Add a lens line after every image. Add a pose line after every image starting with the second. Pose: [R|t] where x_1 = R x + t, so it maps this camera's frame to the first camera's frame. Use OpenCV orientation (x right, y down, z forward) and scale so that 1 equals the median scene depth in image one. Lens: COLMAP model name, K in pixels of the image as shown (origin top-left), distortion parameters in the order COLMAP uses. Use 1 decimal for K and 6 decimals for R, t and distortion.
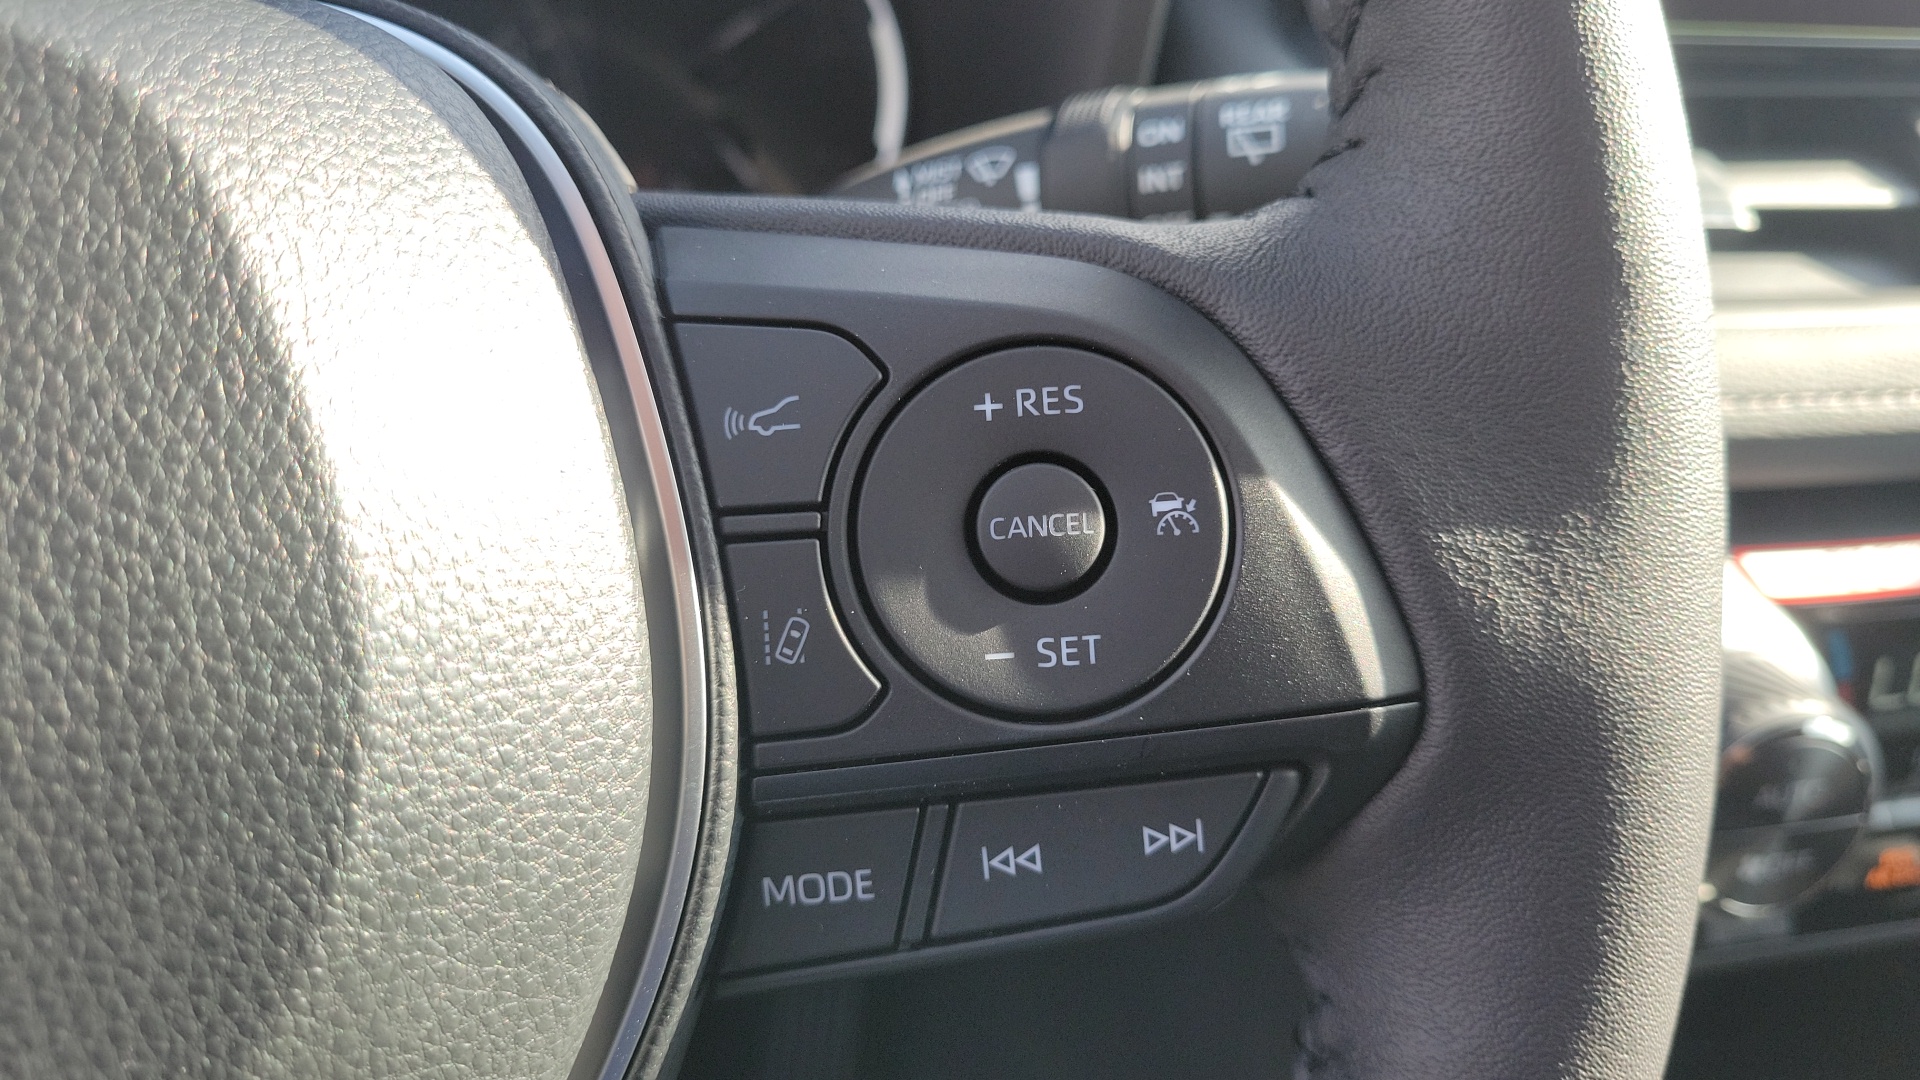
lens RADIAL K [[1426.2, 0, 960.0], [0, 1426.2, 540.0], [0, 0, 1]] dist [0.005809, -0.000527]
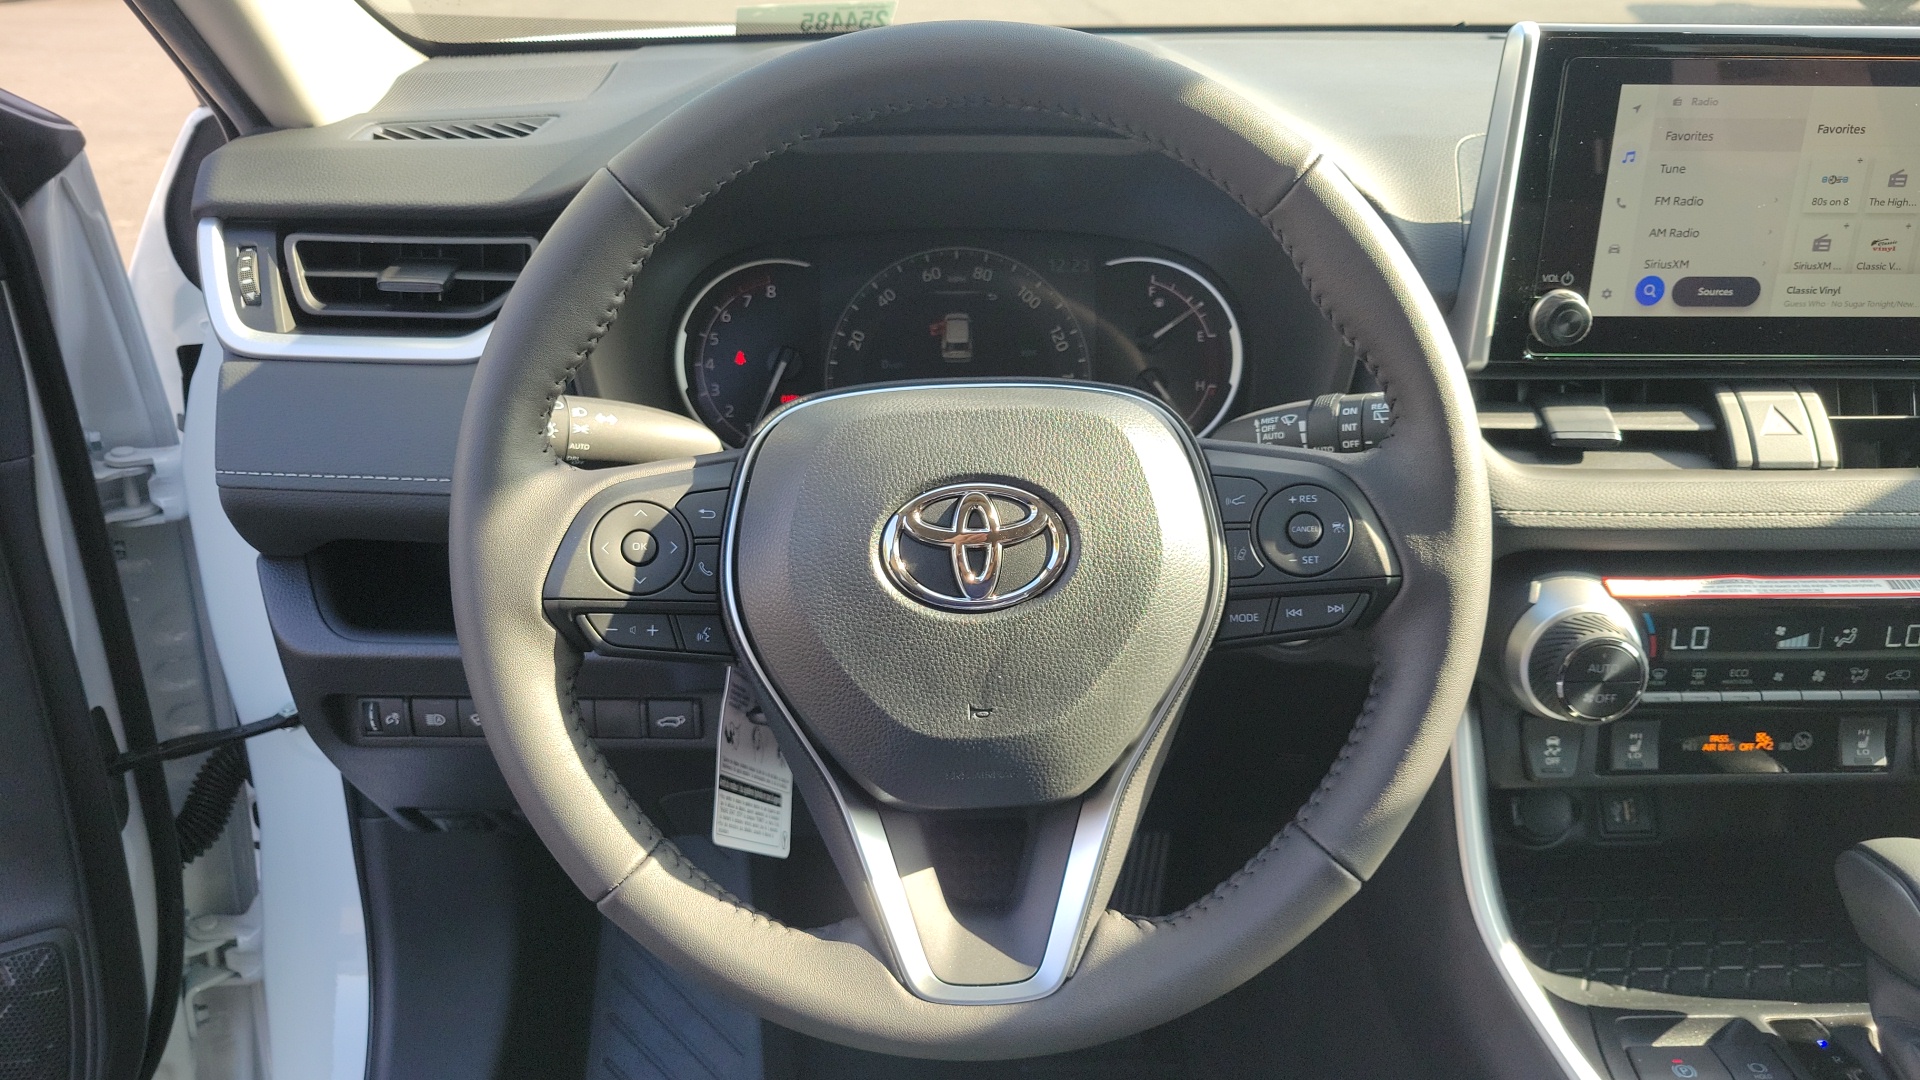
lens RADIAL K [[1426.2, 0, 960.0], [0, 1426.2, 540.0], [0, 0, 1]] dist [0.005809, -0.000527]
pose [[0.984375, 0.041626, -0.171097, -0.210449], [-0.054533, 0.995953, -0.071440, 0.359059], [0.167430, 0.079655, 0.982661, -3.112769]]
